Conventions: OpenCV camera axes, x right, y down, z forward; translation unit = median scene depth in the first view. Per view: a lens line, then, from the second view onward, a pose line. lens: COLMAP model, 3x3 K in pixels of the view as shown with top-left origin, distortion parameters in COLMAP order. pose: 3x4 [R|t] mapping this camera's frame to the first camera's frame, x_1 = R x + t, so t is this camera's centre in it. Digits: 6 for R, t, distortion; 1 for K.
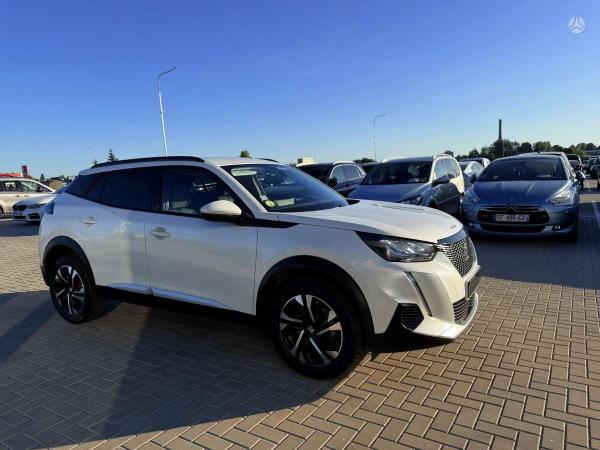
lens RADIAL K [[426.5, 0, 300.0], [0, 426.5, 225.0], [0, 0, 1]] dist [0.083158, -0.120922]
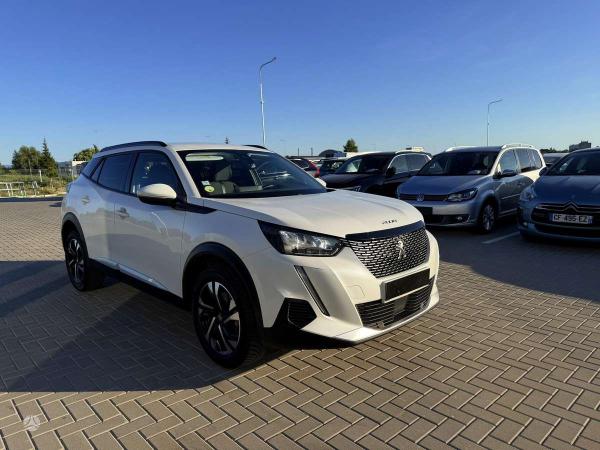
lens RADIAL K [[426.5, 0, 300.0], [0, 426.5, 225.0], [0, 0, 1]] dist [0.083158, -0.120922]
pose [[0.967525, 0.055863, -0.246527, 0.410683], [-0.049720, 0.998280, 0.031075, -0.008321], [0.247838, -0.017808, 0.968638, 0.080938]]
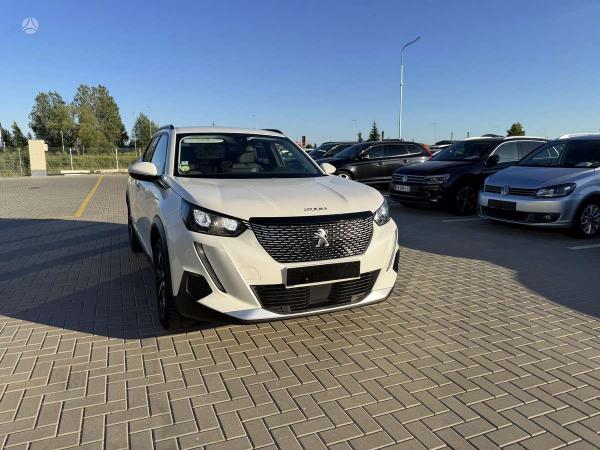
lens RADIAL K [[426.5, 0, 300.0], [0, 426.5, 225.0], [0, 0, 1]] dist [0.083158, -0.120922]
pose [[0.821099, 0.142612, -0.552682, 0.854248], [-0.108596, 0.989629, 0.094023, -0.045064], [0.560359, -0.017183, 0.828071, 0.256823]]
